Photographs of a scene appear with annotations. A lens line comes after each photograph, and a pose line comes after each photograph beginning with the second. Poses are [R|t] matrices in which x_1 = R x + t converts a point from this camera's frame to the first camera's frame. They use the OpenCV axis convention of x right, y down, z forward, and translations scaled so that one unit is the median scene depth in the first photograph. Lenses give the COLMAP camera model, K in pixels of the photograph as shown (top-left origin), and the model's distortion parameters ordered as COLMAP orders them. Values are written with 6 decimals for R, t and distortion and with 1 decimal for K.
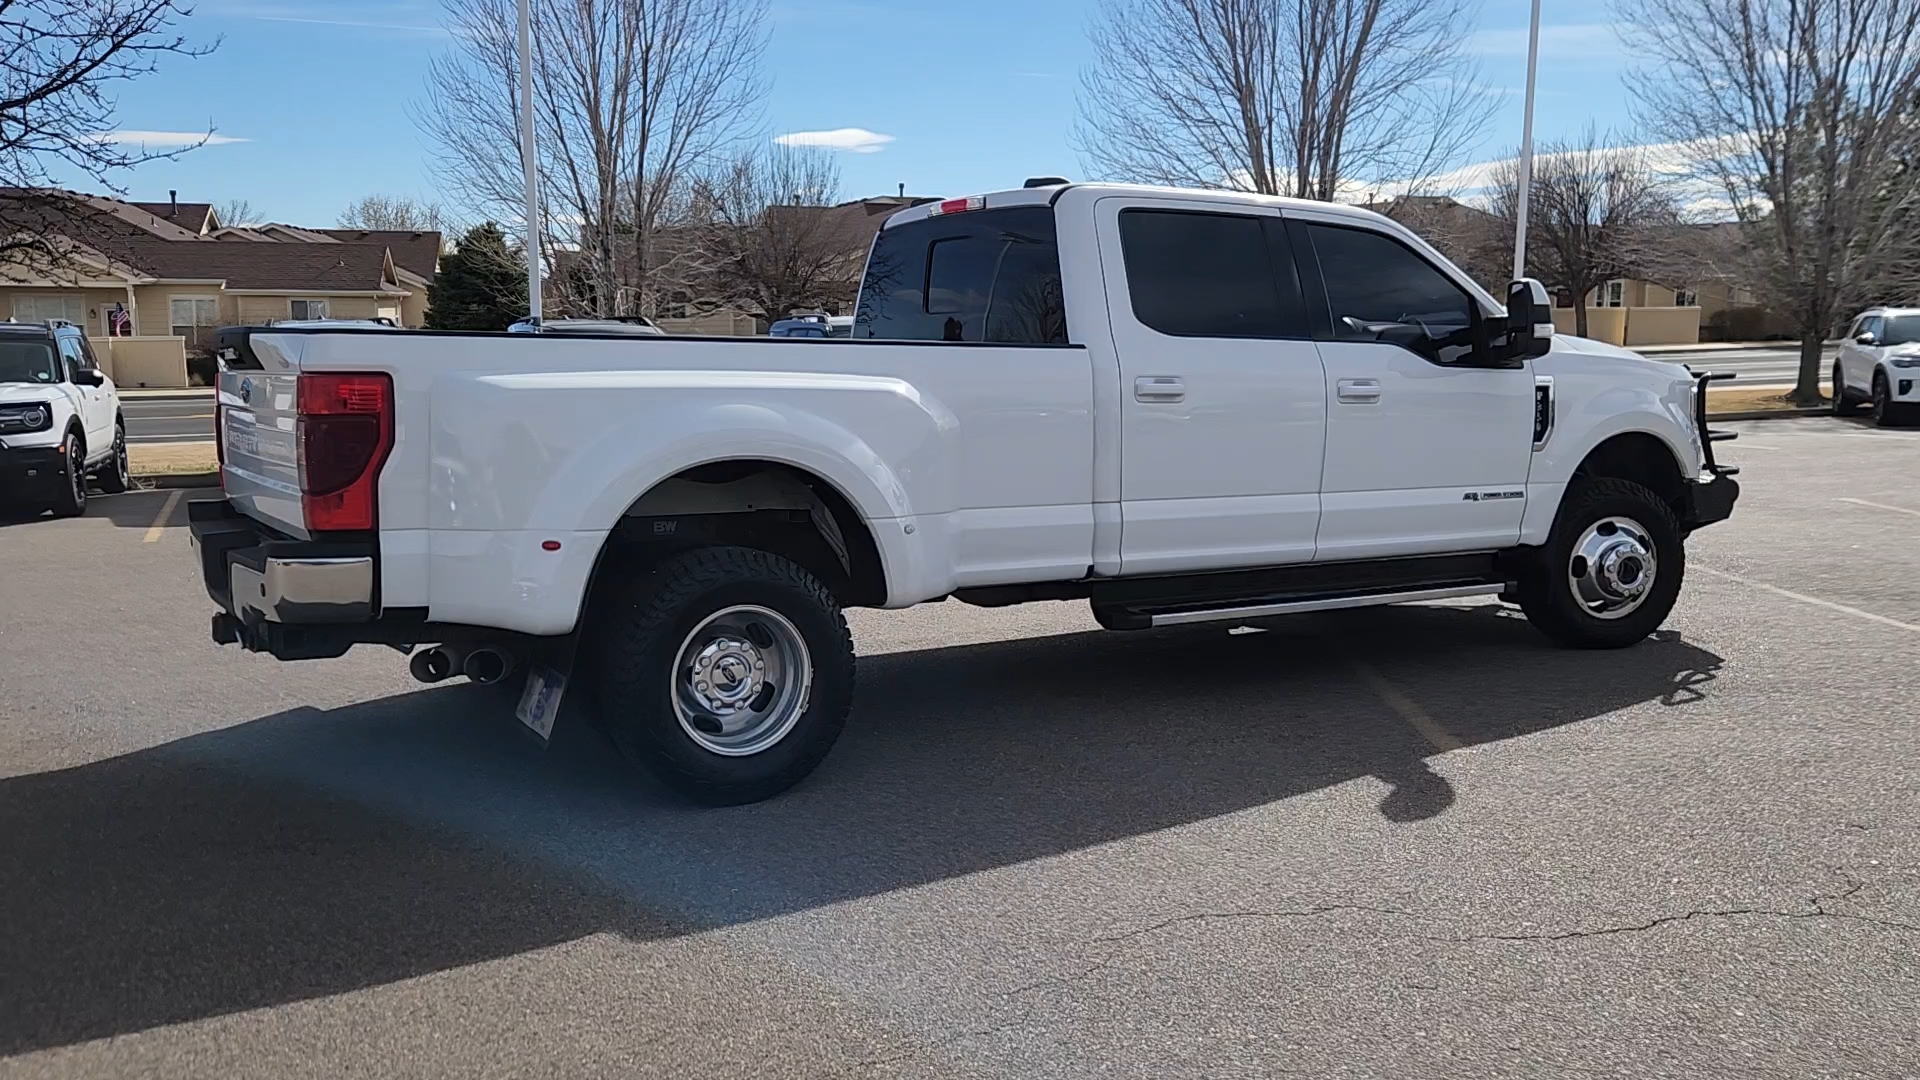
lens RADIAL K [[1626.5, 0, 946.0], [0, 1626.5, 540.5], [0, 0, 1]] dist [0.037104, -0.027577]
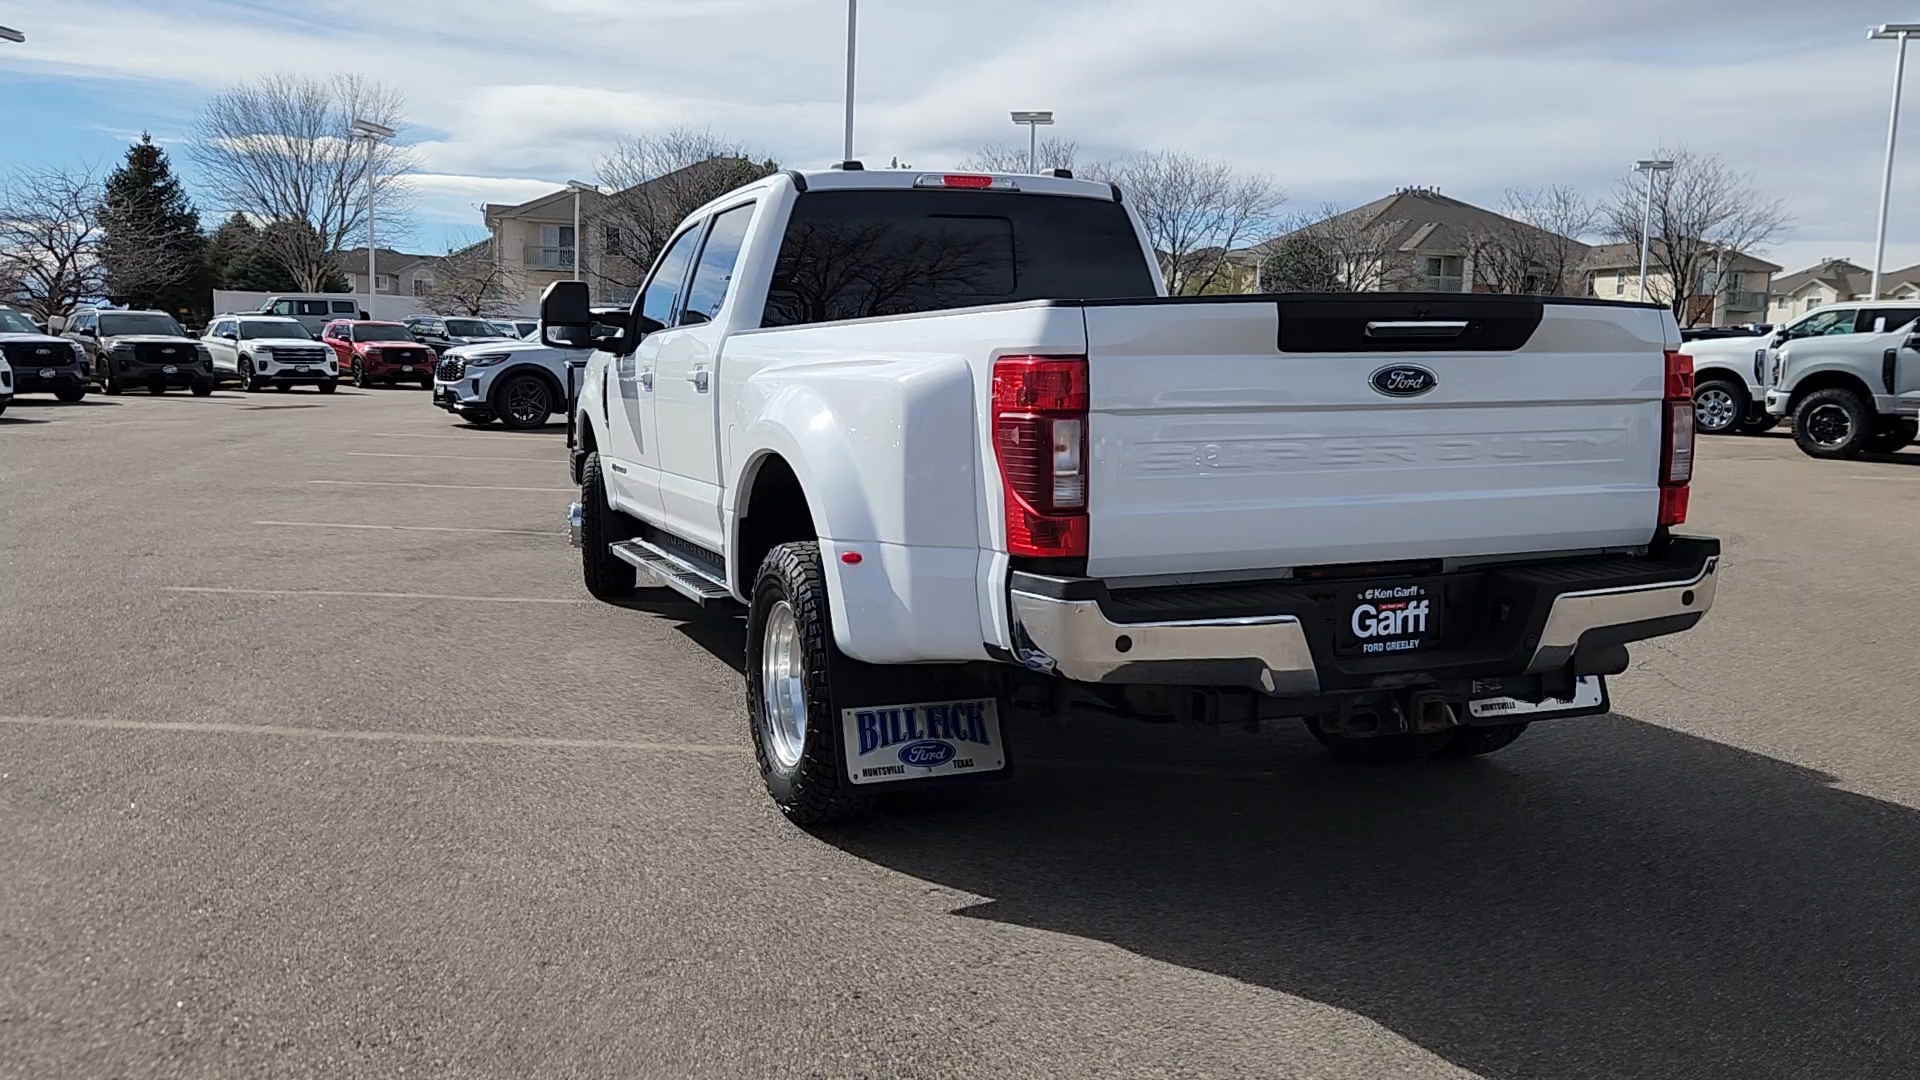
lens RADIAL K [[1626.5, 0, 944.1], [0, 1626.5, 544.4], [0, 0, 1]] dist [0.037104, -0.027577]
pose [[0.168194, -0.113261, 0.979226, -0.911141], [0.109381, 0.989387, 0.095649, -0.085918], [-0.979667, 0.091021, 0.178797, 0.831832]]
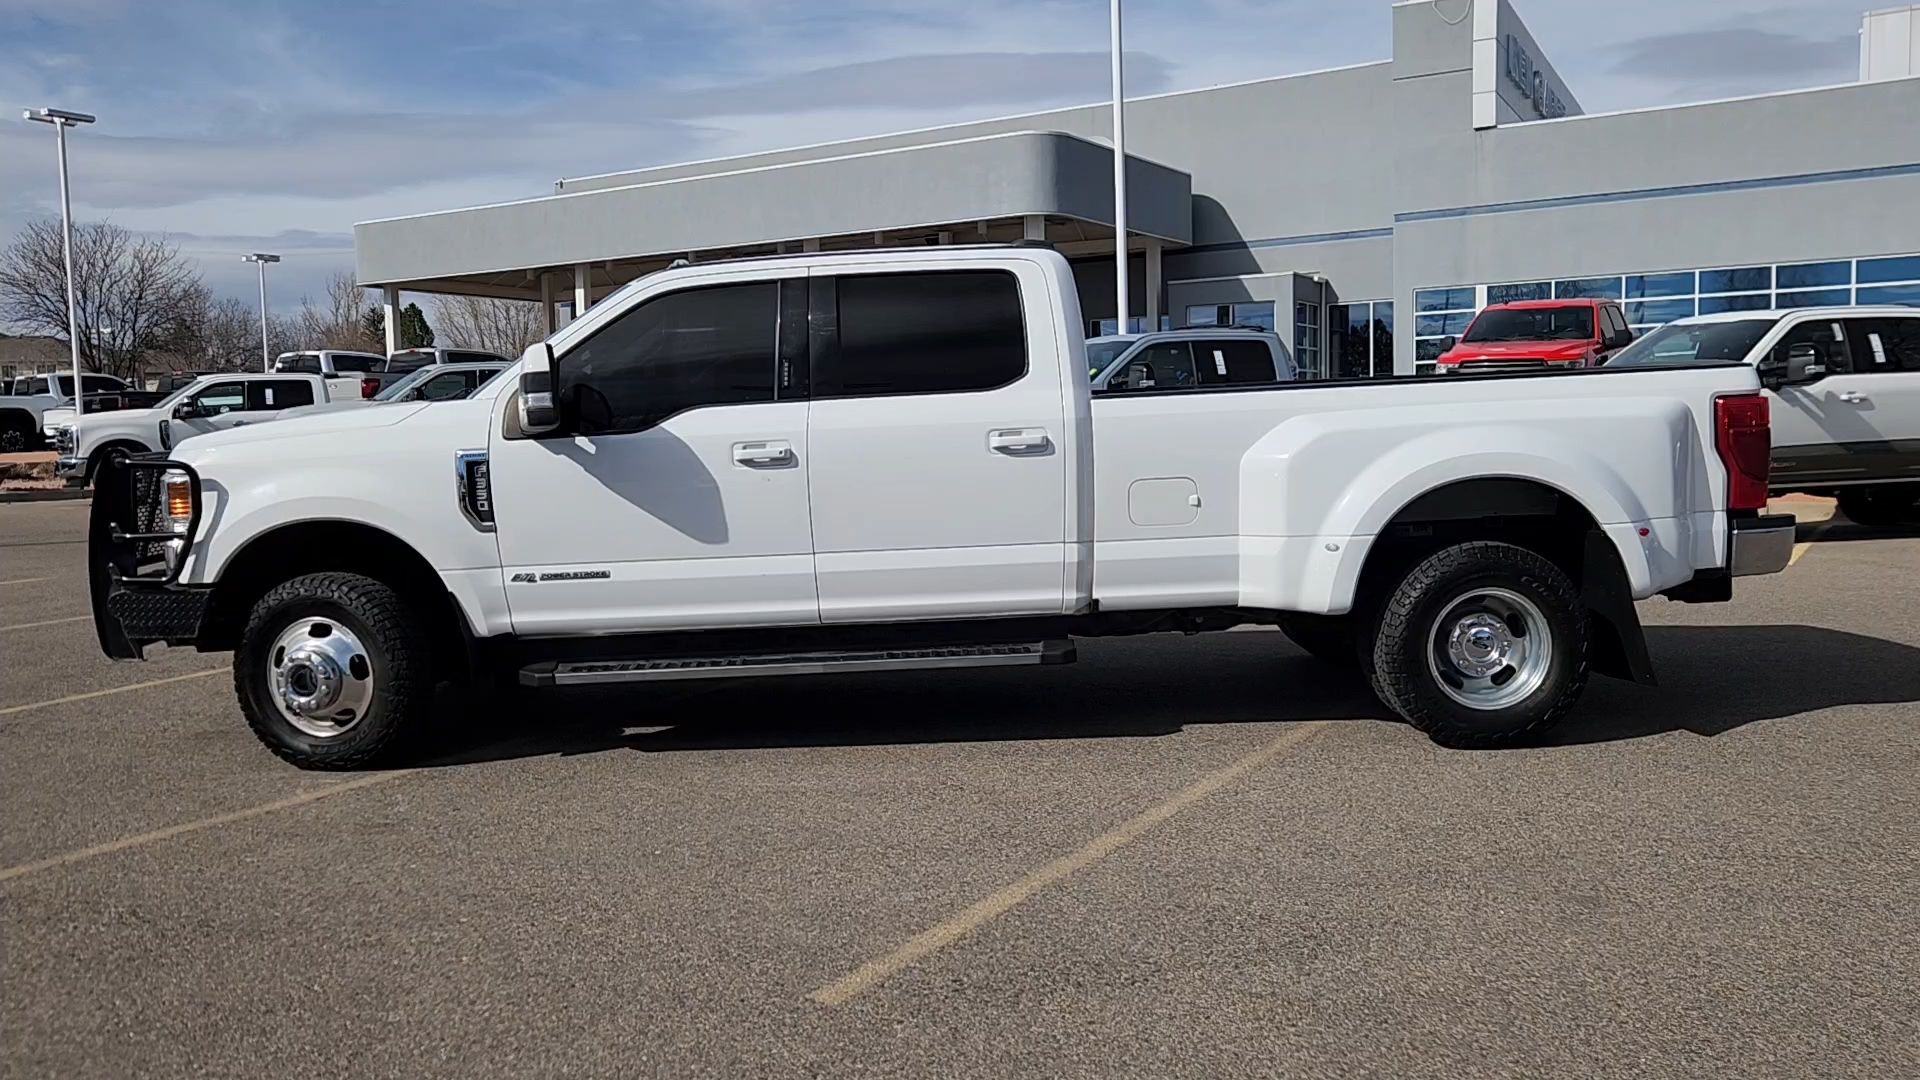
lens RADIAL K [[1626.5, 0, 947.8], [0, 1626.5, 545.2], [0, 0, 1]] dist [0.037104, -0.027577]
pose [[-0.855056, -0.019528, 0.518167, -0.480478], [0.091339, 0.977993, 0.187582, -0.225675], [-0.510427, 0.207722, -0.834455, 1.919591]]
